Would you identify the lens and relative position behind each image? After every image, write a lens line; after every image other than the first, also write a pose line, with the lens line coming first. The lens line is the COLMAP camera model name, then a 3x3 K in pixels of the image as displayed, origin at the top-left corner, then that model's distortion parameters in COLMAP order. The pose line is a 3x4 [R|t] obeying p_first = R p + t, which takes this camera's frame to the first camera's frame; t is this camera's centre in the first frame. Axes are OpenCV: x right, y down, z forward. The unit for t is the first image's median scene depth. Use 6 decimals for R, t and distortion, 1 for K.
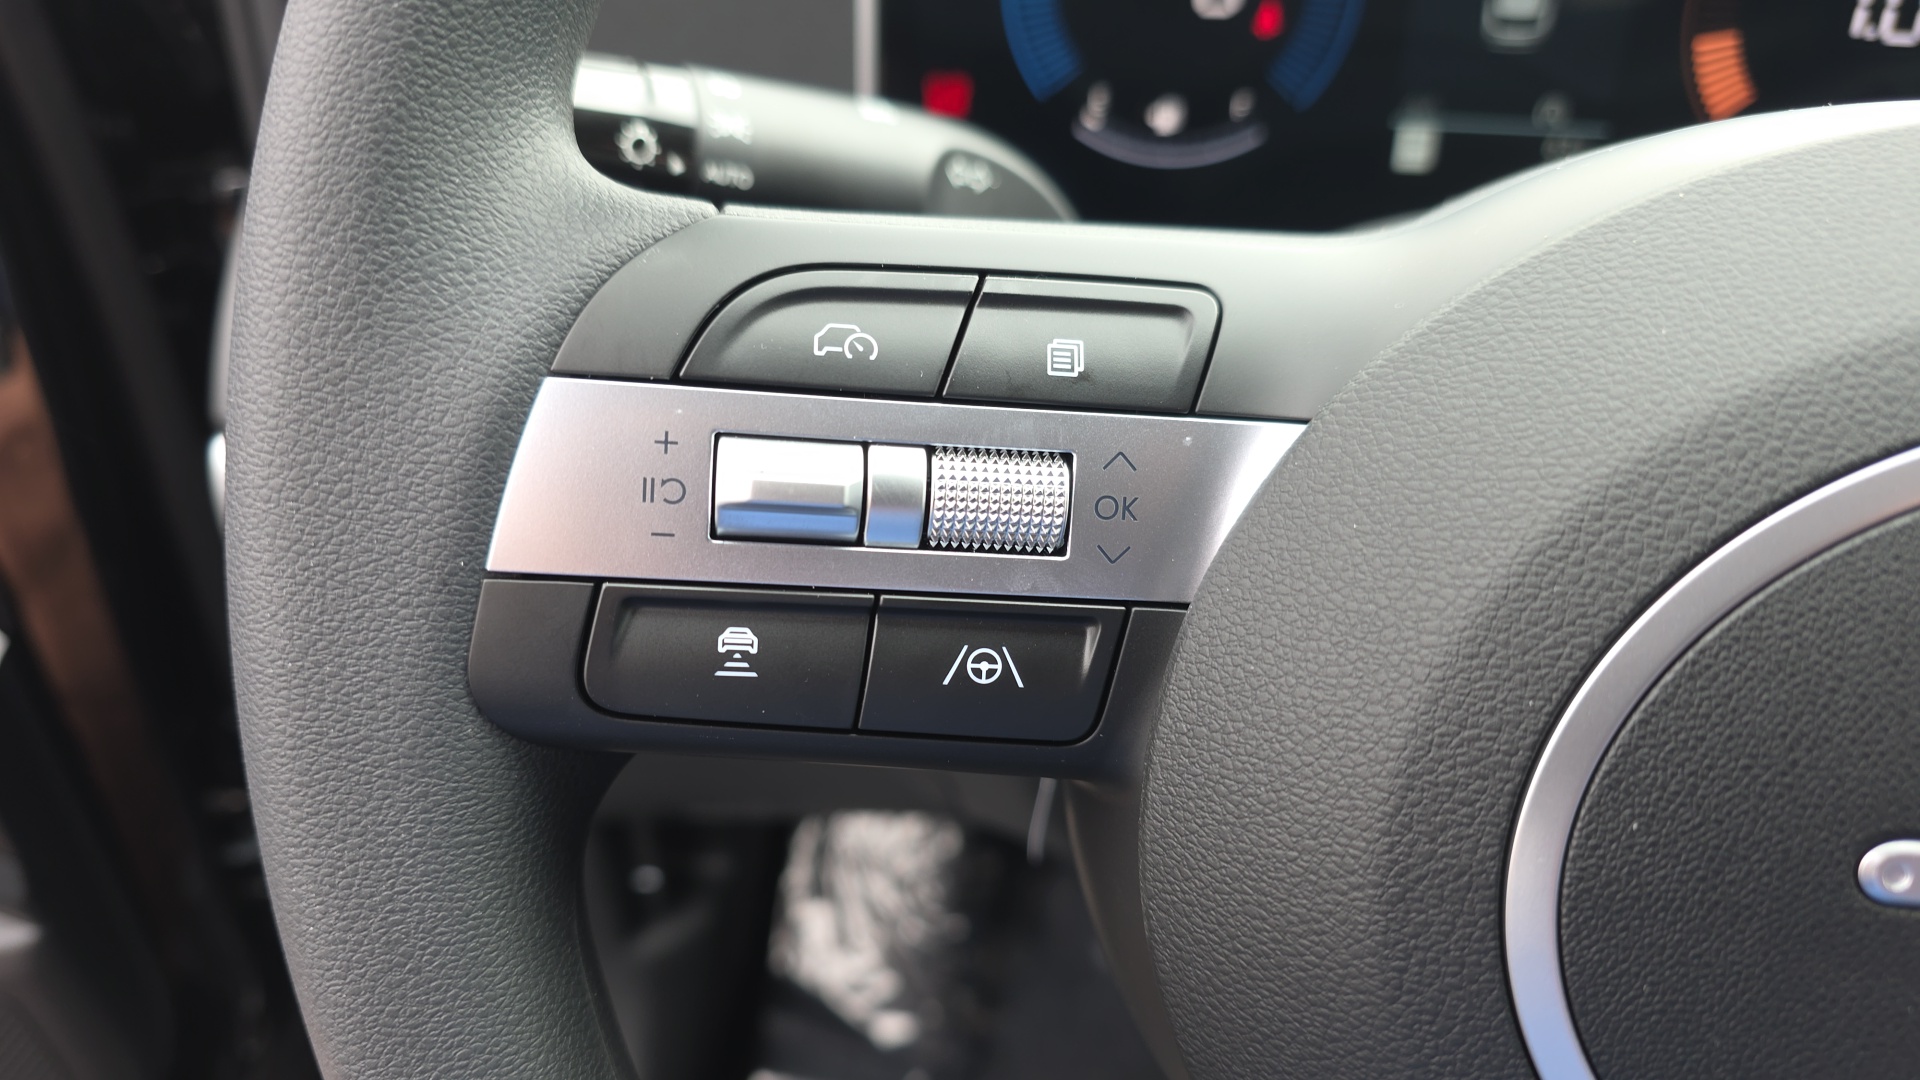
lens RADIAL K [[1346.2, 0, 960.0], [0, 1346.2, 540.0], [0, 0, 1]] dist [0.002614, -0.049077]
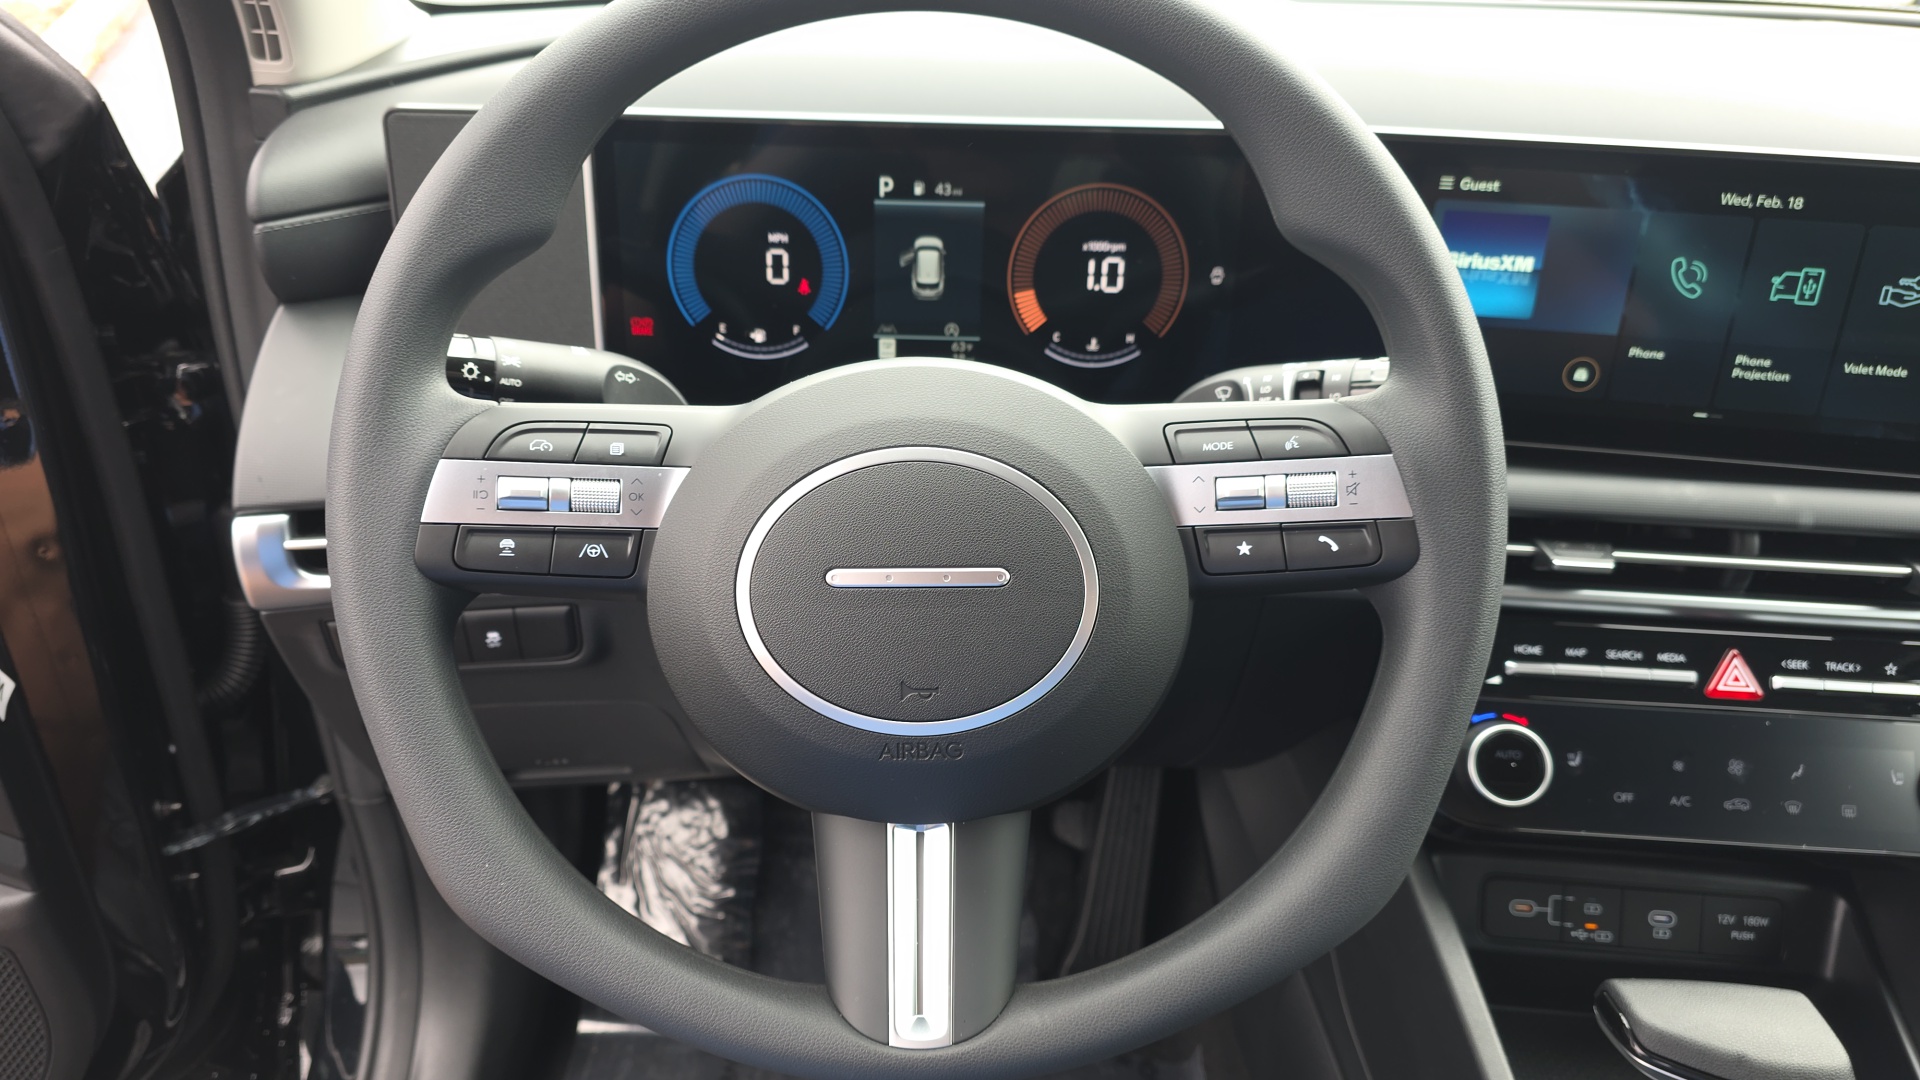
lens RADIAL K [[1284.8, 0, 961.3], [0, 1284.8, 546.5], [0, 0, 1]] dist [0.050377, -0.063214]
pose [[0.991644, -0.040081, 0.122618, 0.488114], [0.050600, 0.995187, -0.083915, 0.373236], [-0.118665, 0.089418, 0.988900, -1.983476]]
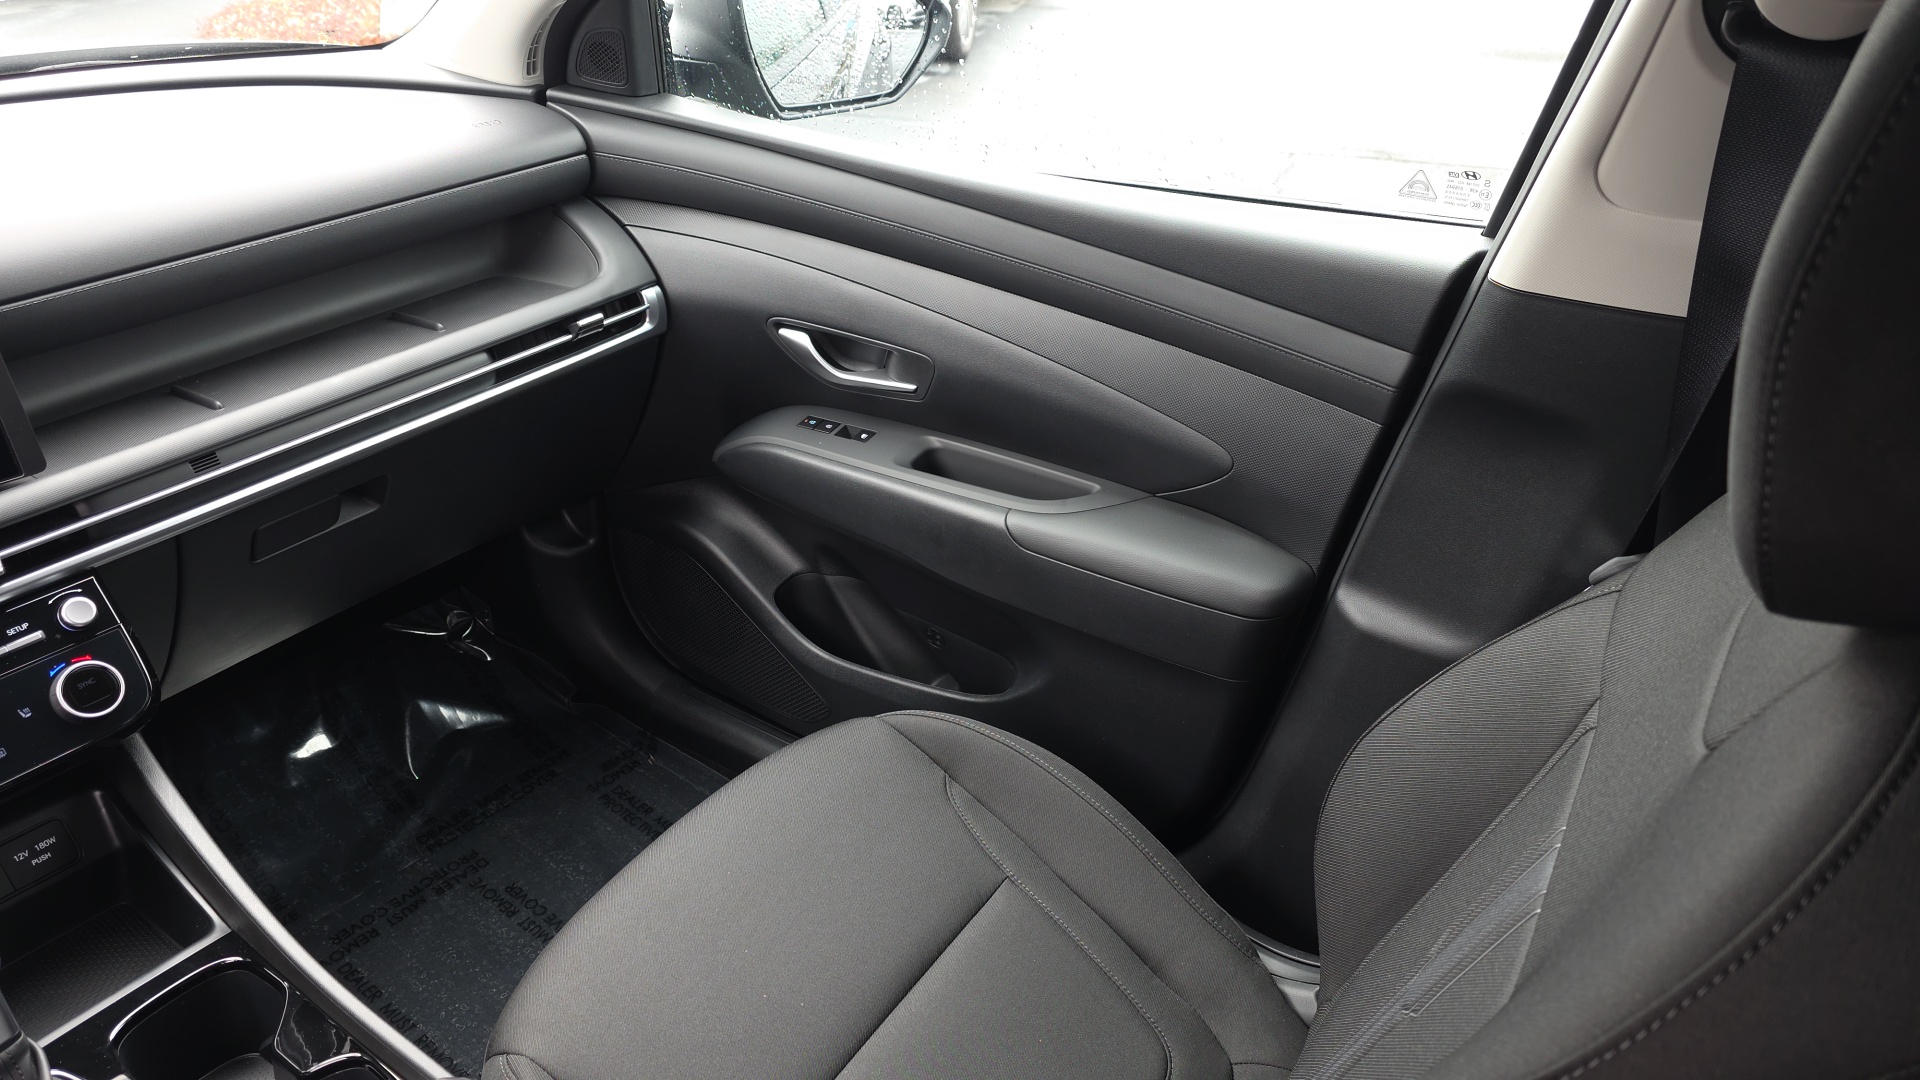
lens RADIAL K [[1276.8, 0, 965.5], [0, 1276.8, 549.7], [0, 0, 1]] dist [0.041795, -0.043178]
pose [[0.428829, -0.462082, 0.776264, 1.683709], [0.478389, 0.845066, 0.238762, 0.945279], [-0.766322, 0.268968, 0.583443, -4.871967]]
